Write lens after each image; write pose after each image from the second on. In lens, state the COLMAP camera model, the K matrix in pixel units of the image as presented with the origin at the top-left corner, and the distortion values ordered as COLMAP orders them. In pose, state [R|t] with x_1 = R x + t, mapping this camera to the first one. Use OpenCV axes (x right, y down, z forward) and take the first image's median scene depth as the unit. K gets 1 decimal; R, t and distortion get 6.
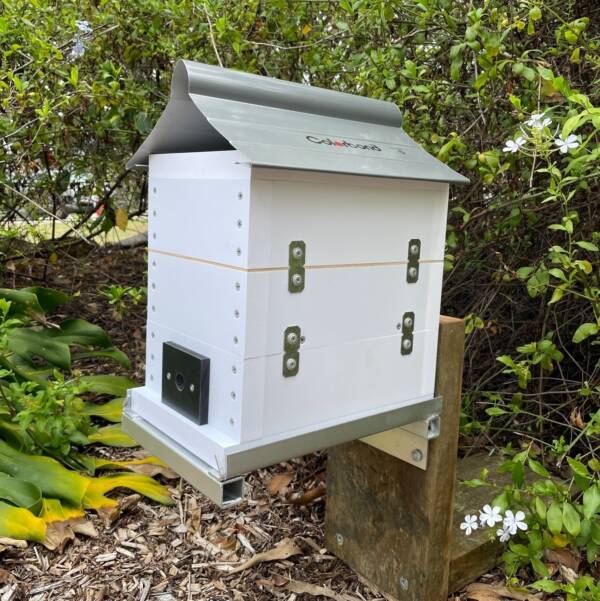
lens RADIAL K [[610.9, 0, 285.4], [0, 610.9, 246.4], [0, 0, 1]] dist [0.011998, -0.015563]
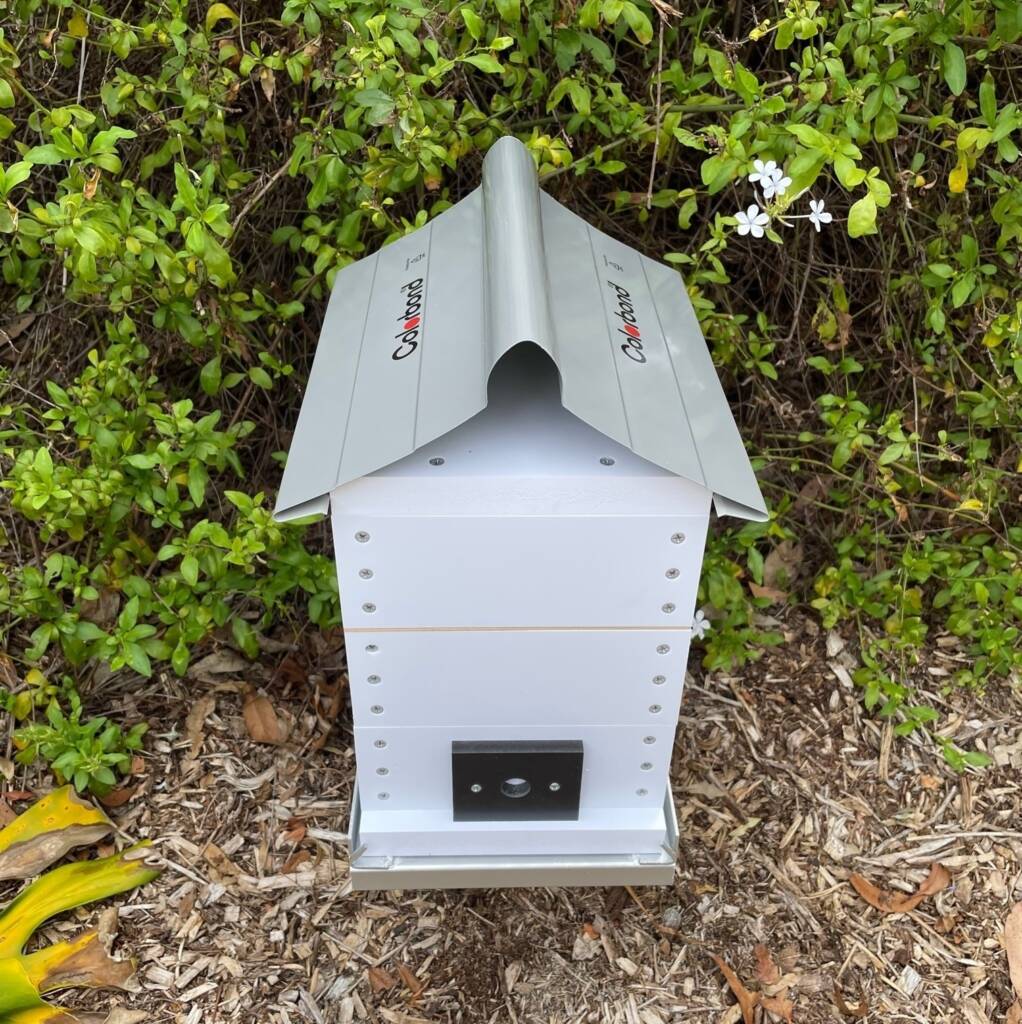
lens RADIAL K [[1078.5, 0, 511.0], [0, 1078.5, 512.0], [0, 0, 1]] dist [0.067106, -0.096730]
pose [[0.596640, -0.504388, 0.624191, -0.510122], [0.078652, 0.810807, 0.580005, -0.455359], [-0.798646, -0.296960, 0.523431, 0.362934]]
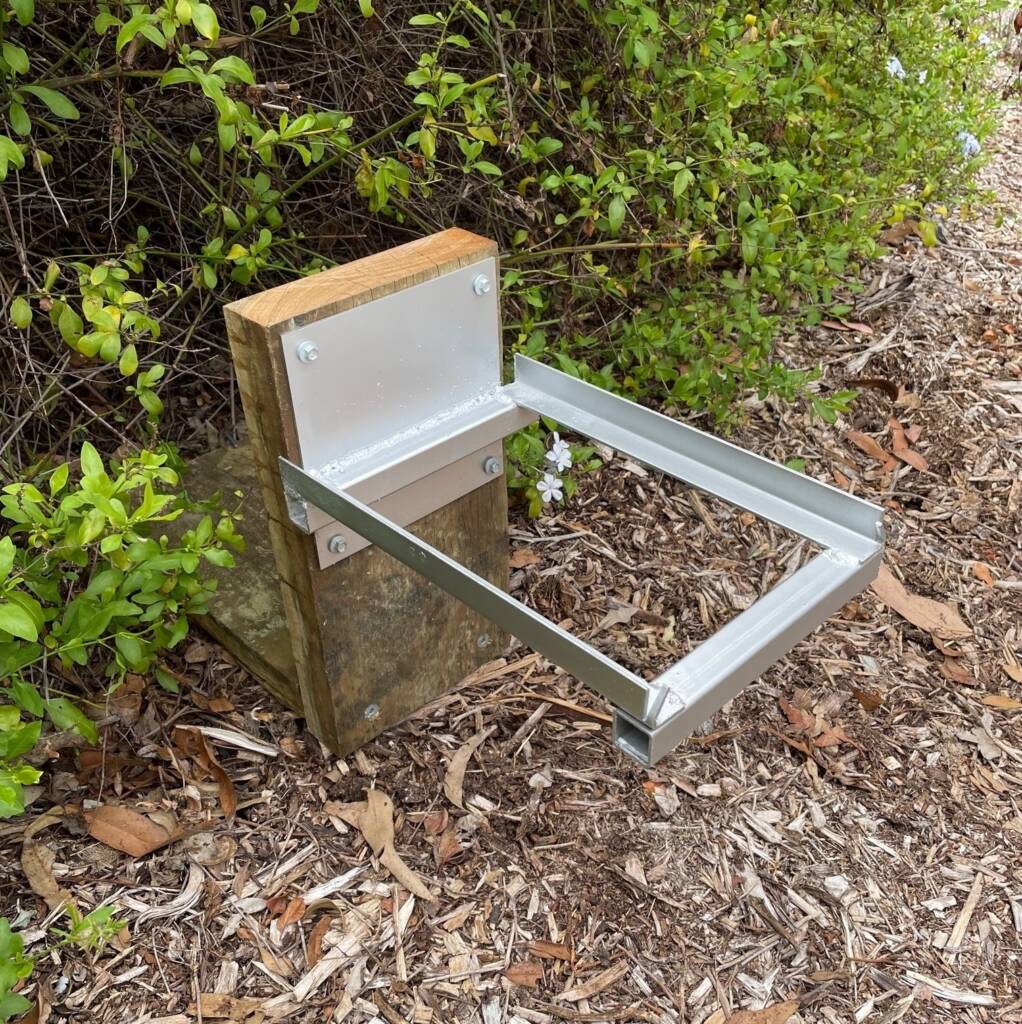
lens RADIAL K [[1078.5, 0, 511.0], [0, 1078.5, 512.0], [0, 0, 1]] dist [0.067106, -0.096730]
pose [[-0.113575, -0.589765, 0.799549, -0.601337], [0.087804, 0.795649, 0.599361, -0.245679], [-0.989642, 0.138276, -0.038582, 0.883054]]
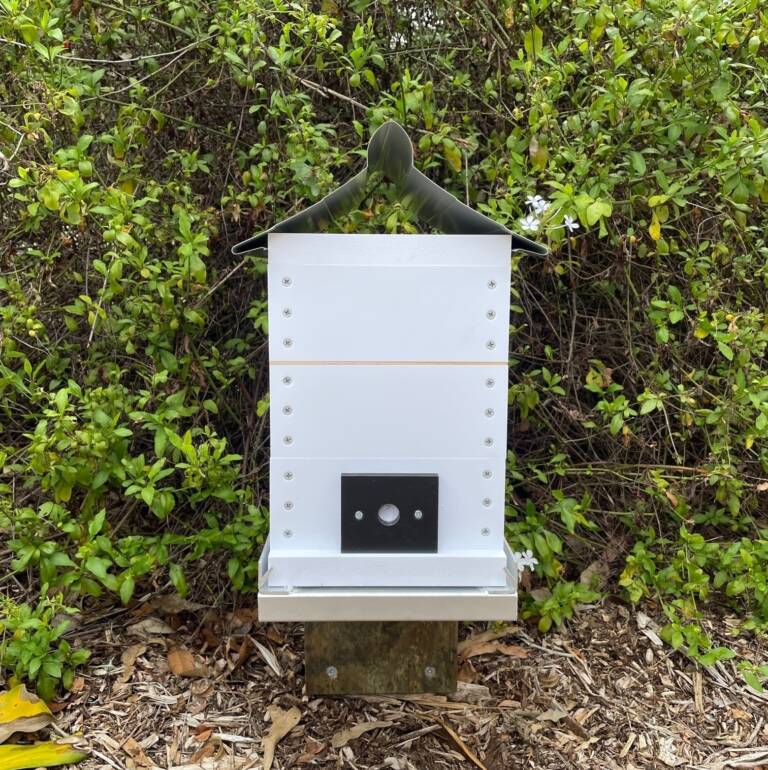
lens RADIAL K [[805.8, 0, 367.8], [0, 805.8, 342.2], [0, 0, 1]] dist [0.057665, -0.086030]
pose [[0.606544, -0.118518, 0.786166, -0.717389], [0.088743, 0.992740, 0.081192, -0.069528], [-0.790081, 0.020521, 0.612658, 0.251800]]
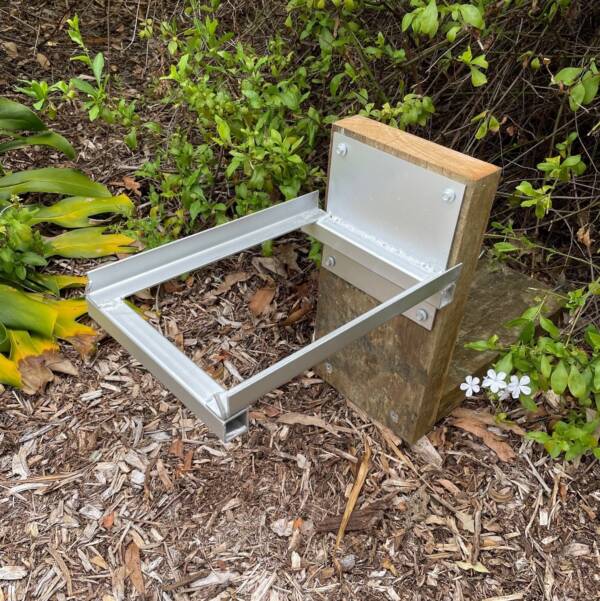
lens RADIAL K [[630.1, 0, 292.9], [0, 630.1, 300.0], [0, 0, 1]] dist [0.050927, -0.023799]
pose [[0.996497, -0.041034, 0.072867, -0.039806], [-0.002902, 0.853843, 0.520523, -0.149585], [-0.083576, -0.518911, 0.850733, 0.191042]]
